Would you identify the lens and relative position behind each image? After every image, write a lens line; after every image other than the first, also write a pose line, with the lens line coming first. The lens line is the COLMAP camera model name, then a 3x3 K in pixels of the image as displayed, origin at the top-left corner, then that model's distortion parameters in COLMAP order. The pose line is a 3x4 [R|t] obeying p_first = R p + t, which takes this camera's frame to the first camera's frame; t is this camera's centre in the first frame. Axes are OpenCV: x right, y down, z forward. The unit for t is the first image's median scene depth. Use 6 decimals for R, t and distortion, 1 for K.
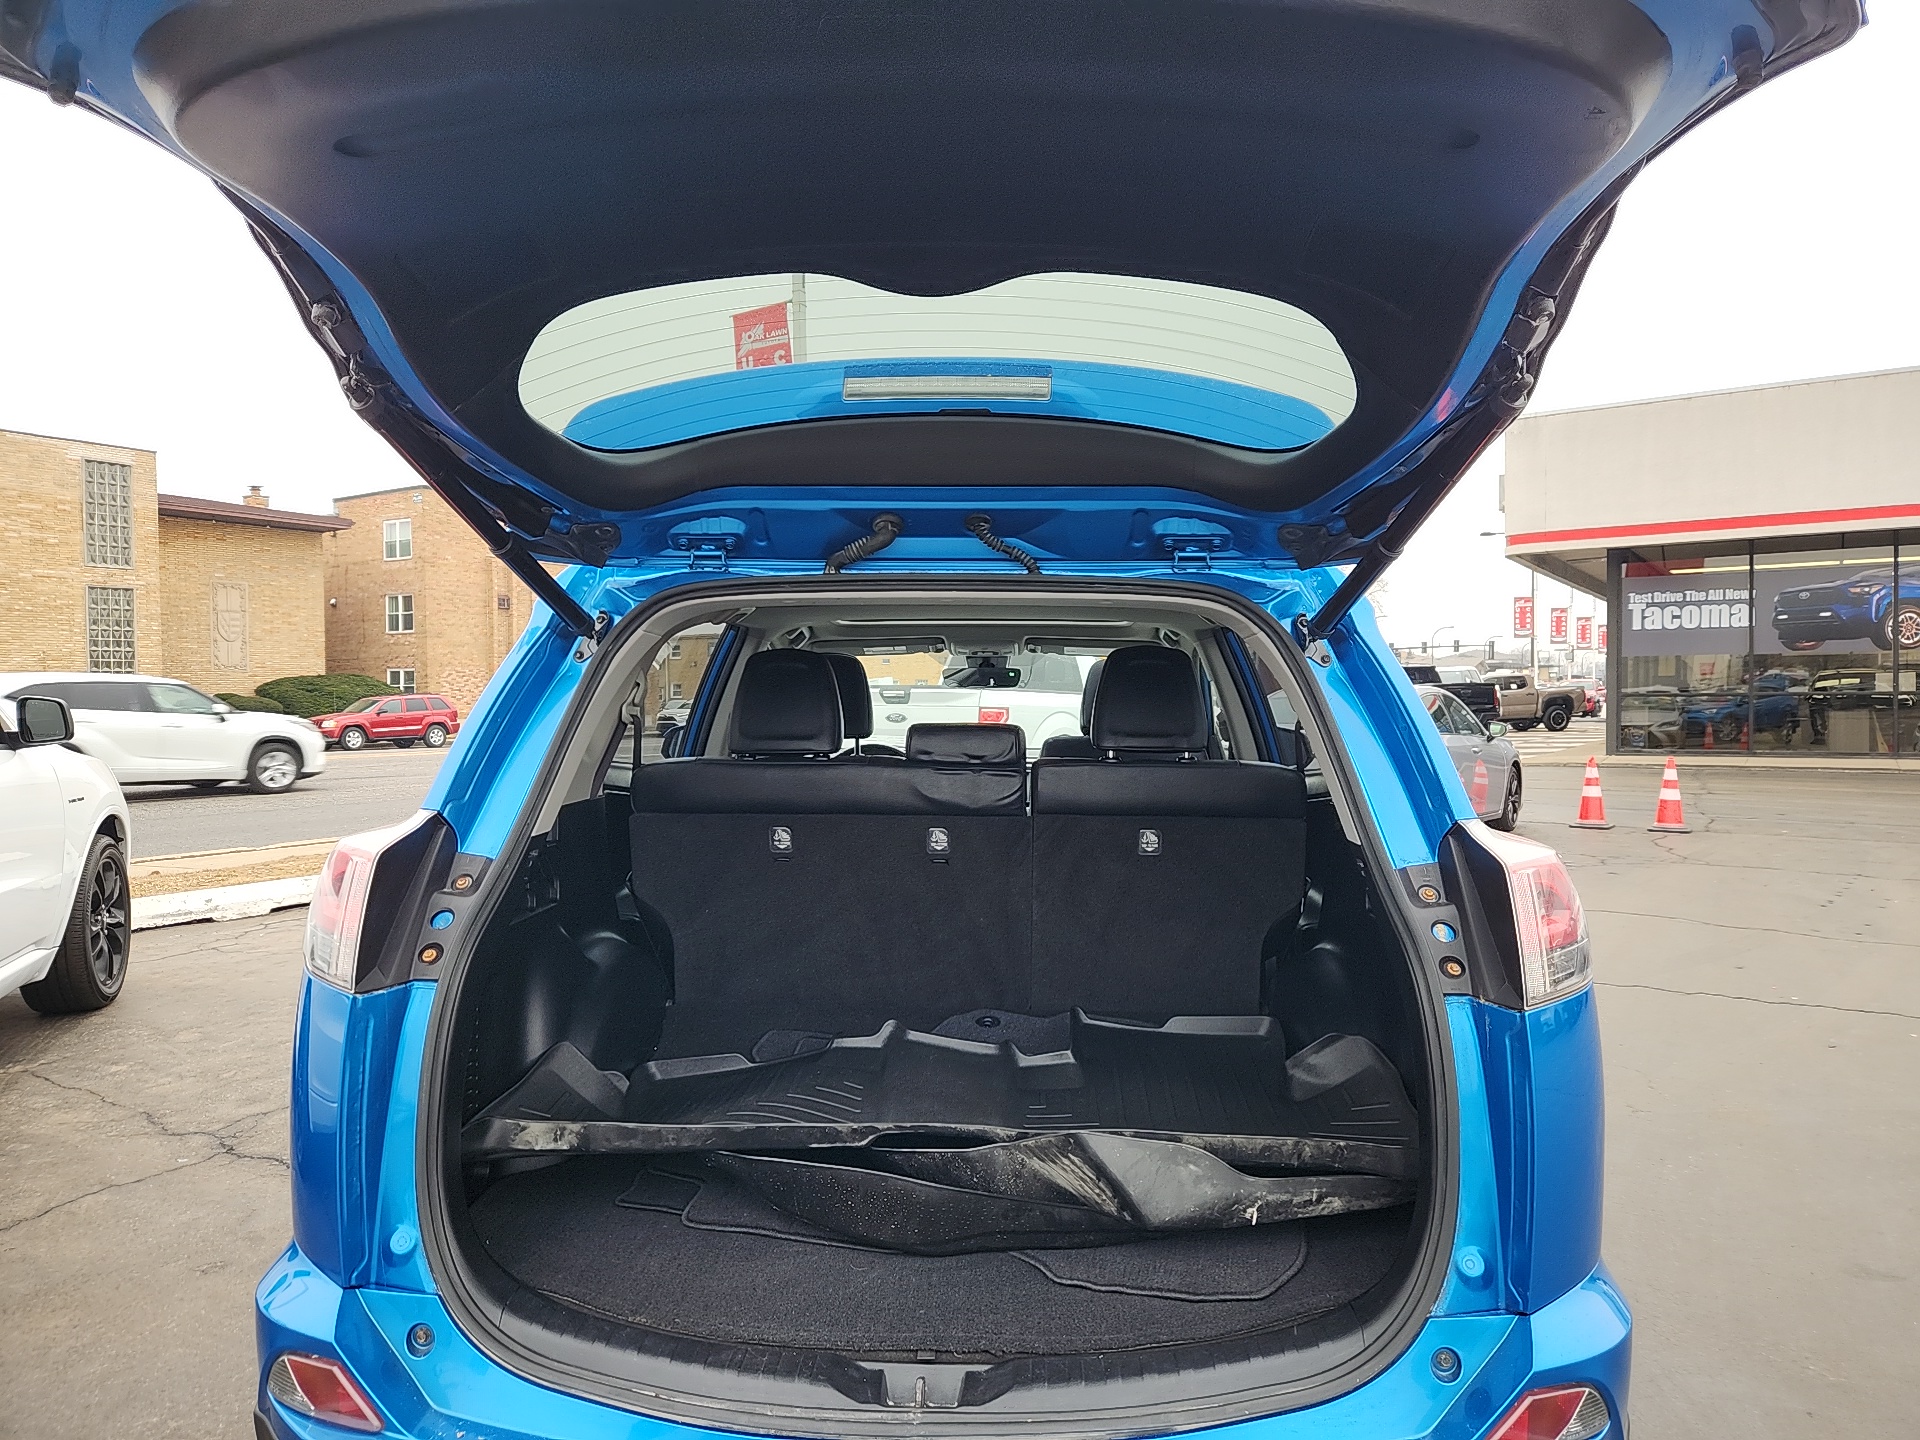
lens RADIAL K [[1372.9, 0, 962.0], [0, 1372.9, 664.9], [0, 0, 1]] dist [0.068347, -0.055222]
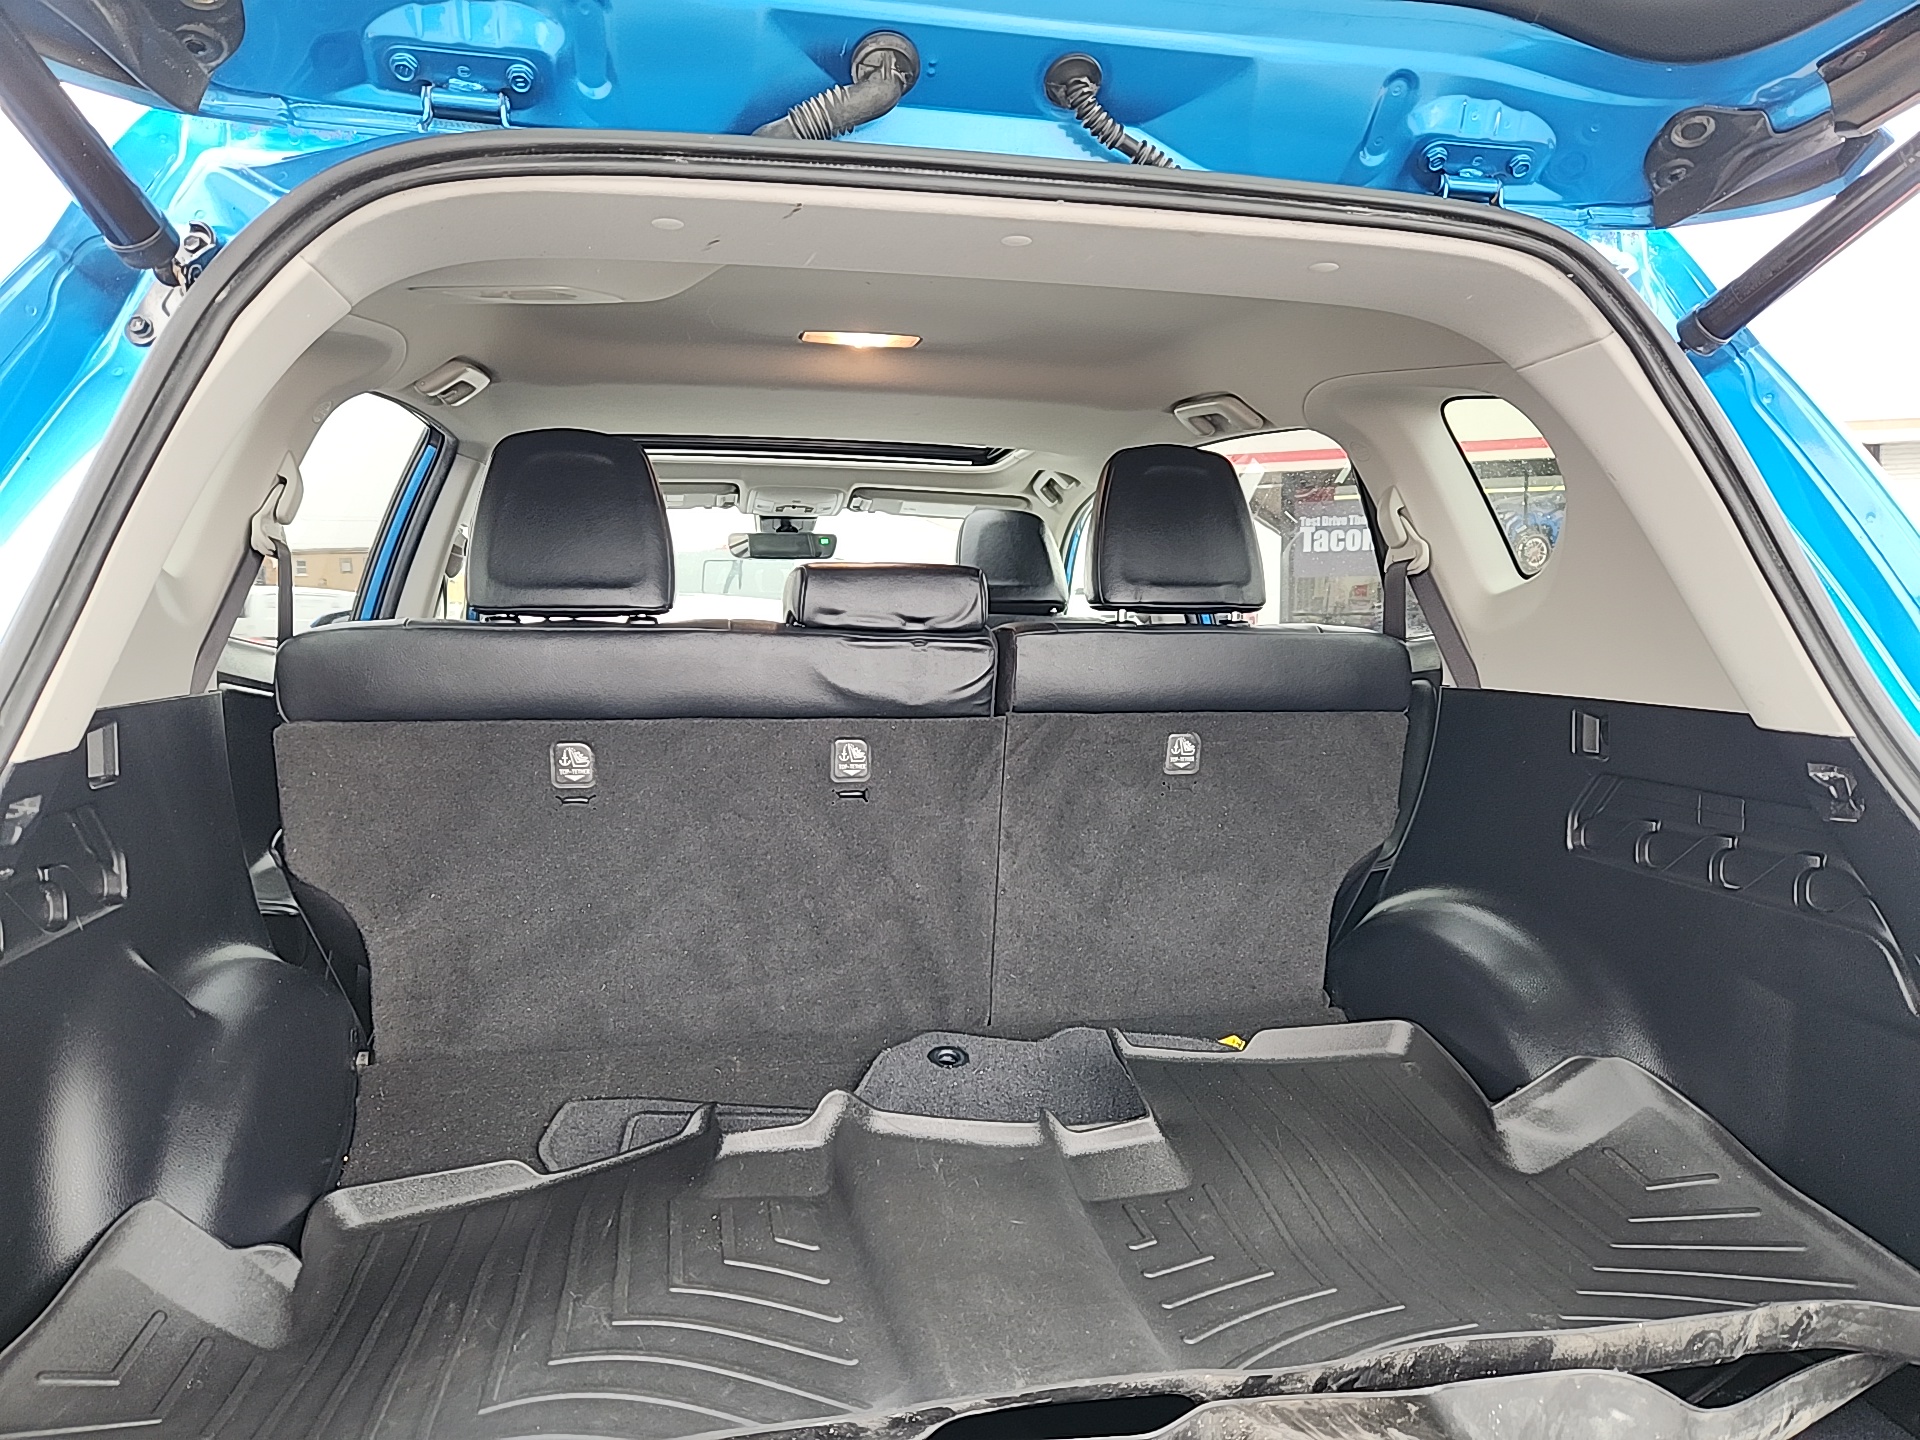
lens RADIAL K [[1308.8, 0, 946.2], [0, 1308.8, 699.8], [0, 0, 1]] dist [0.065485, -0.064280]
pose [[0.968901, -0.014016, 0.247052, -0.124354], [-0.004582, 0.997207, 0.074543, 0.063356], [-0.247407, -0.073357, 0.966131, 0.473699]]
